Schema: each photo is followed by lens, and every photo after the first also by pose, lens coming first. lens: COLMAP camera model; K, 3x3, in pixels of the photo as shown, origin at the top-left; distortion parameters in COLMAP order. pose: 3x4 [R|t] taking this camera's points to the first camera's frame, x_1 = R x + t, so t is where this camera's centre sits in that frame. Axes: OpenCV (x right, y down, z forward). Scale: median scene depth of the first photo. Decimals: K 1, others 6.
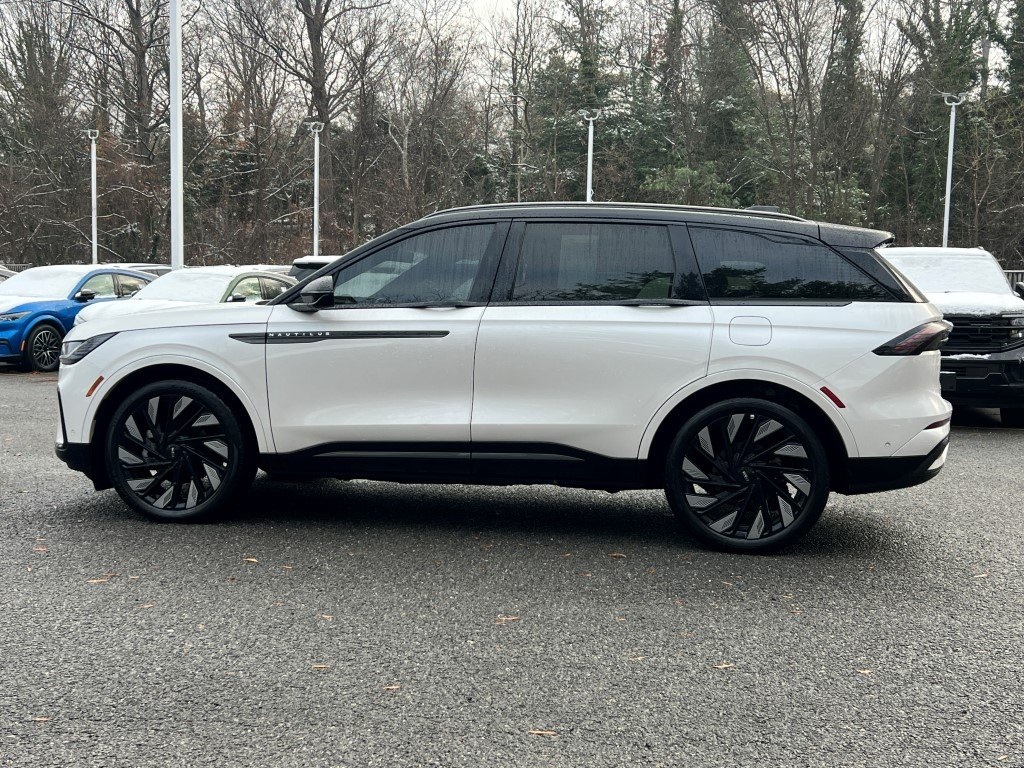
lens RADIAL K [[1154.7, 0, 512.0], [0, 1154.7, 380.8], [0, 0, 1]] dist [0.083973, 0.000000]
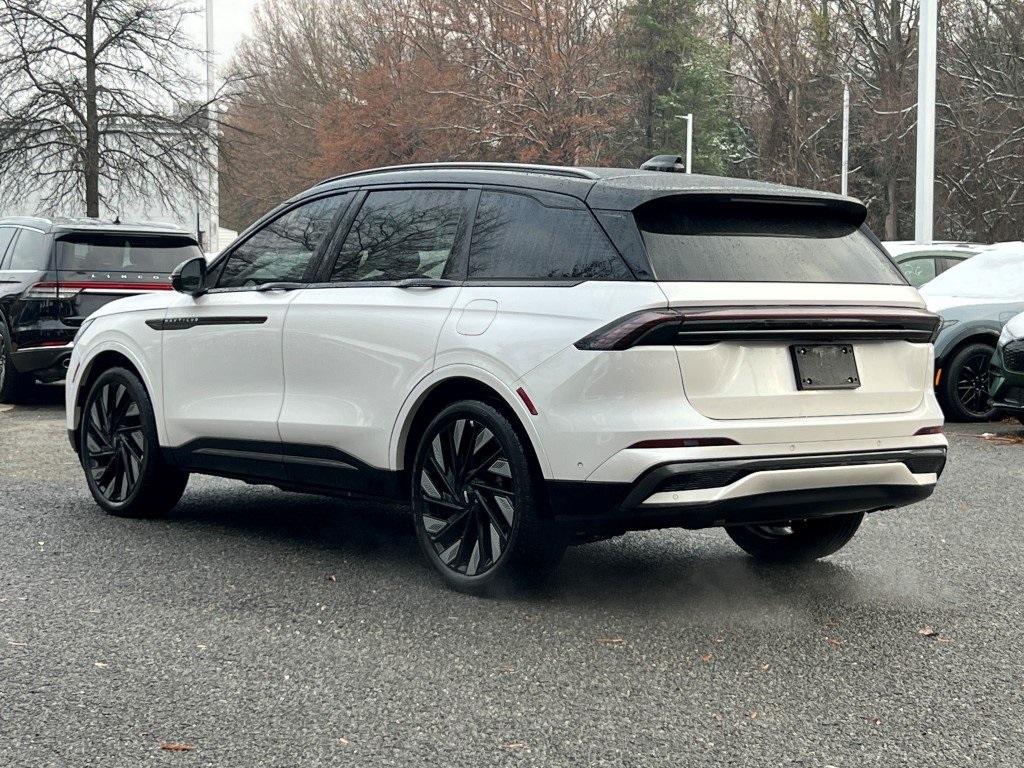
lens RADIAL K [[2013.4, 0, 511.3], [0, 2013.4, 382.9], [0, 0, 1]] dist [-0.107447, 0.000000]
pose [[0.745349, 0.027851, -0.666093, 1.100269], [-0.052428, 0.998481, -0.016918, 0.023931], [0.664610, 0.047532, 0.745677, -0.026027]]
